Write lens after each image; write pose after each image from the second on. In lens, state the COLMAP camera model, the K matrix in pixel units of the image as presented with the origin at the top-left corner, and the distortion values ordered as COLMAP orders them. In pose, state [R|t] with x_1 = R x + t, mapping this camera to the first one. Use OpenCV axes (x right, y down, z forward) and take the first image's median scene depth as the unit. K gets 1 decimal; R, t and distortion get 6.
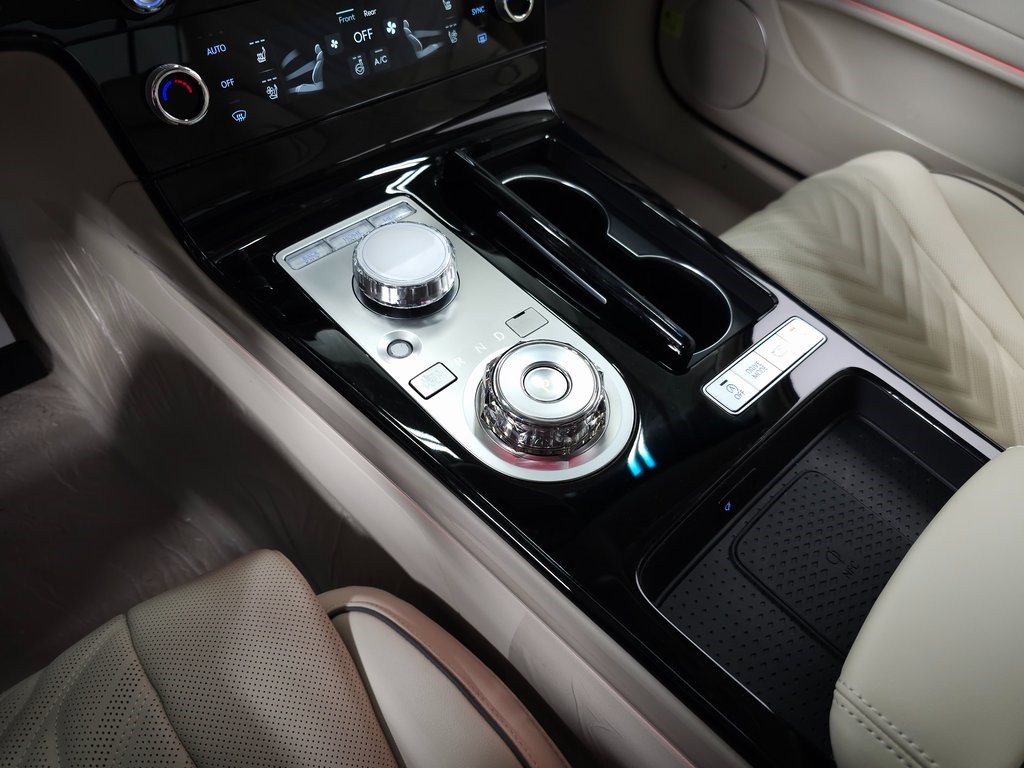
lens RADIAL K [[691.2, 0, 503.9], [0, 691.2, 366.5], [0, 0, 1]] dist [0.037103, -0.044247]
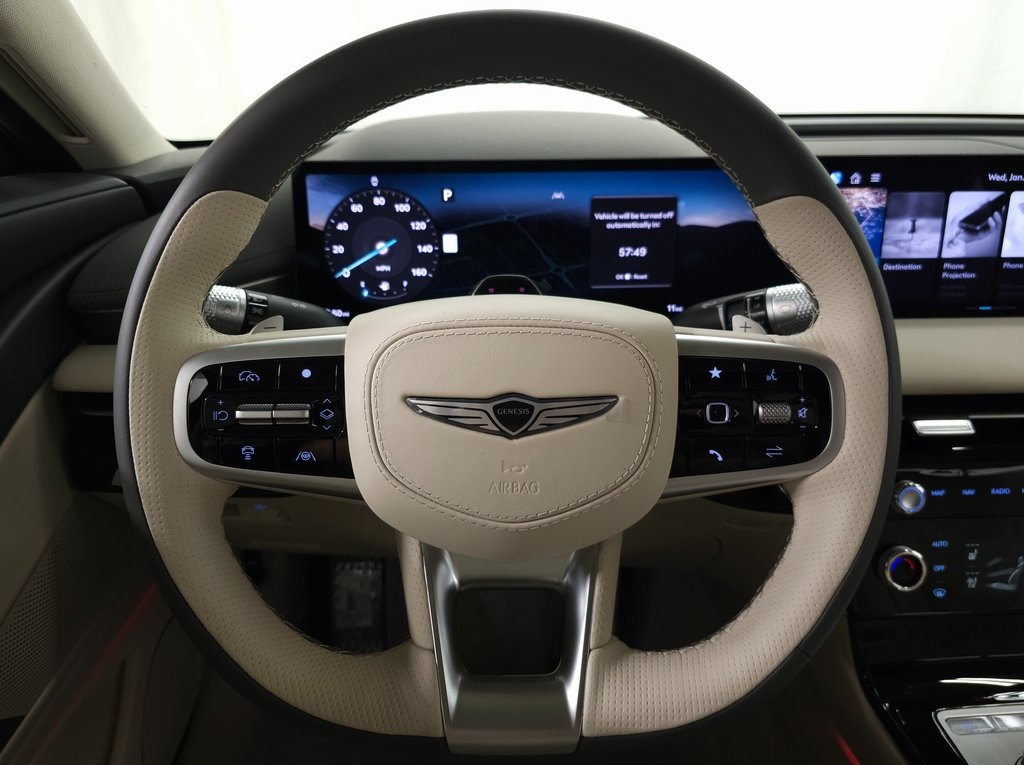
lens RADIAL K [[691.2, 0, 500.9], [0, 691.2, 376.3], [0, 0, 1]] dist [0.037103, -0.044247]
pose [[0.747987, 0.153829, -0.645641, -0.207203], [-0.449509, 0.833118, -0.322268, 0.065073], [0.488321, 0.531274, 0.692308, -0.417088]]
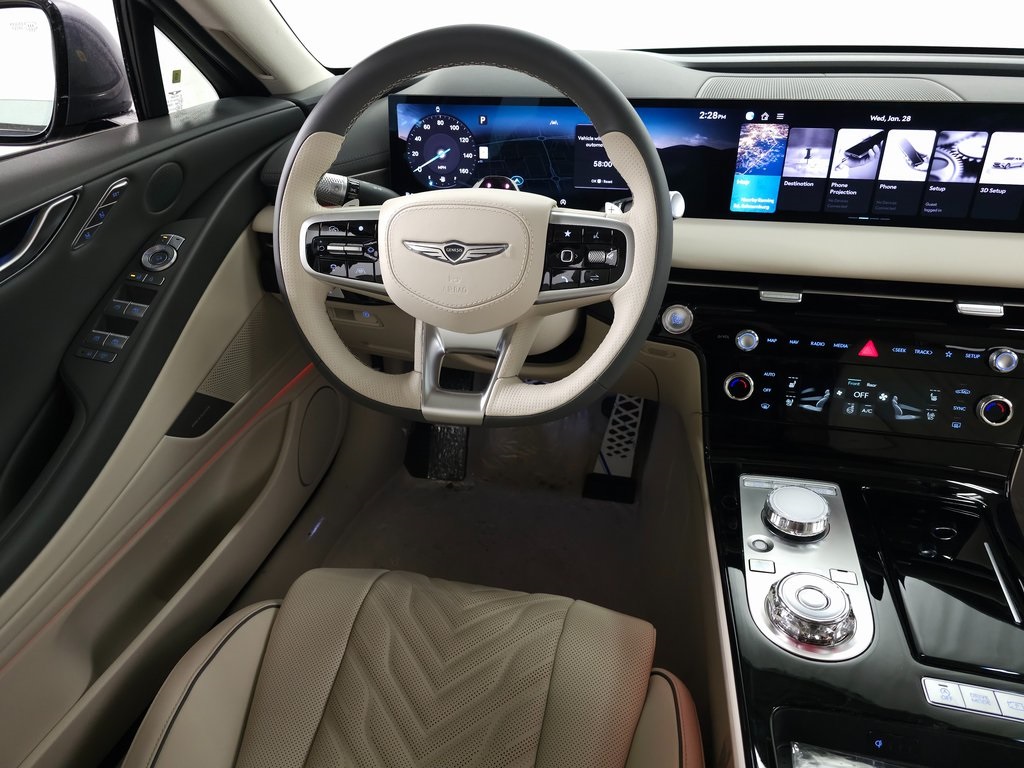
lens RADIAL K [[691.2, 0, 507.7], [0, 691.2, 385.0], [0, 0, 1]] dist [0.037103, -0.044247]
pose [[0.551562, 0.330410, -0.765904, 0.611813], [-0.581208, 0.810845, -0.068756, 0.118789], [0.598312, 0.483073, 0.639268, -0.603774]]
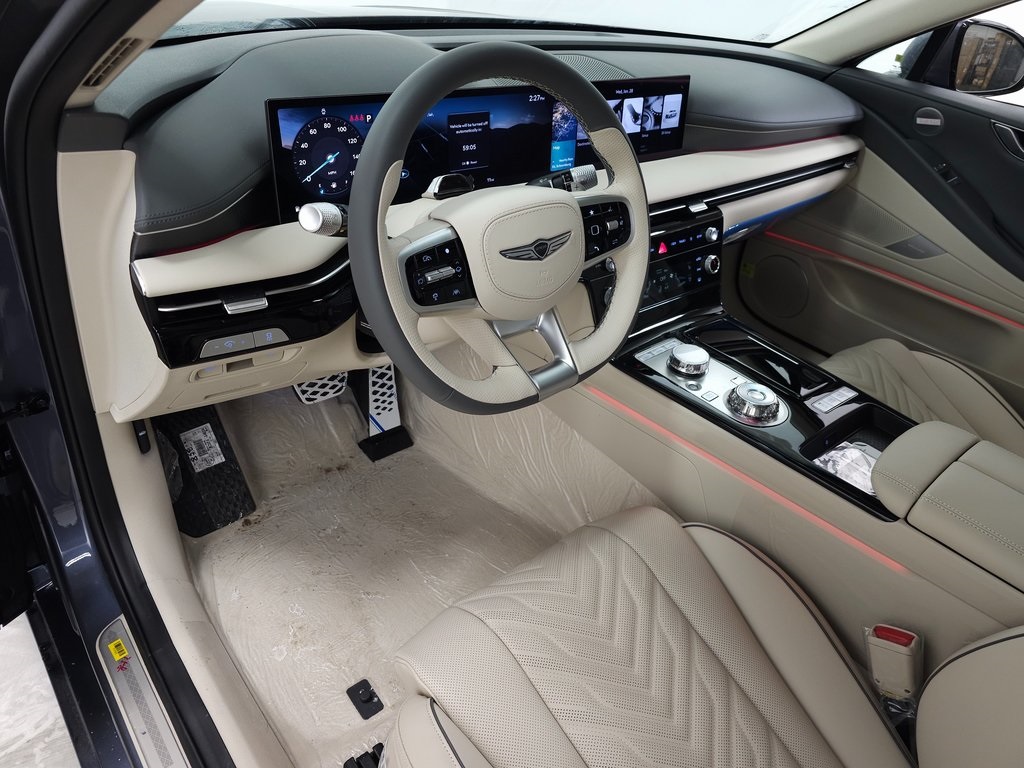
lens RADIAL K [[691.2, 0, 511.8], [0, 691.2, 377.5], [0, 0, 1]] dist [0.037103, -0.044247]
pose [[0.999038, 0.031686, -0.030313, -0.672581], [-0.038877, 0.959785, -0.278031, 0.607809], [0.020285, 0.278942, 0.960094, -1.365772]]
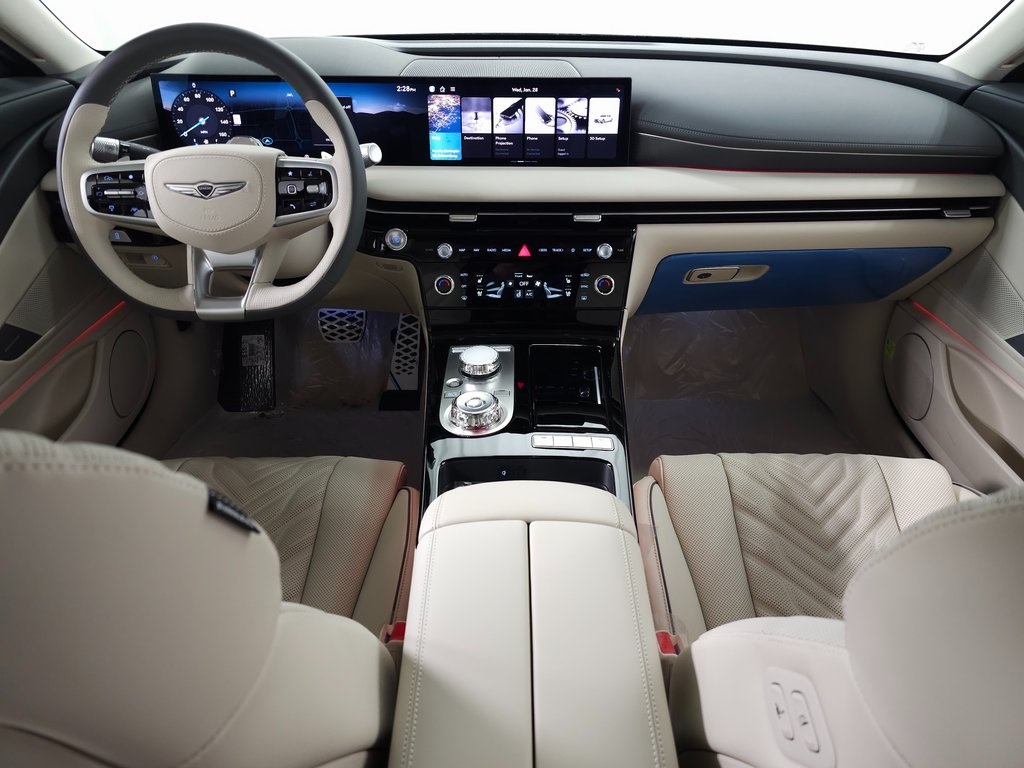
lens RADIAL K [[691.2, 0, 519.7], [0, 691.2, 389.5], [0, 0, 1]] dist [0.037103, -0.044247]
pose [[0.734075, 0.291051, -0.613533, 1.403149], [-0.472617, 0.867738, -0.153831, 0.234213], [0.487613, 0.402890, 0.774541, -0.753675]]
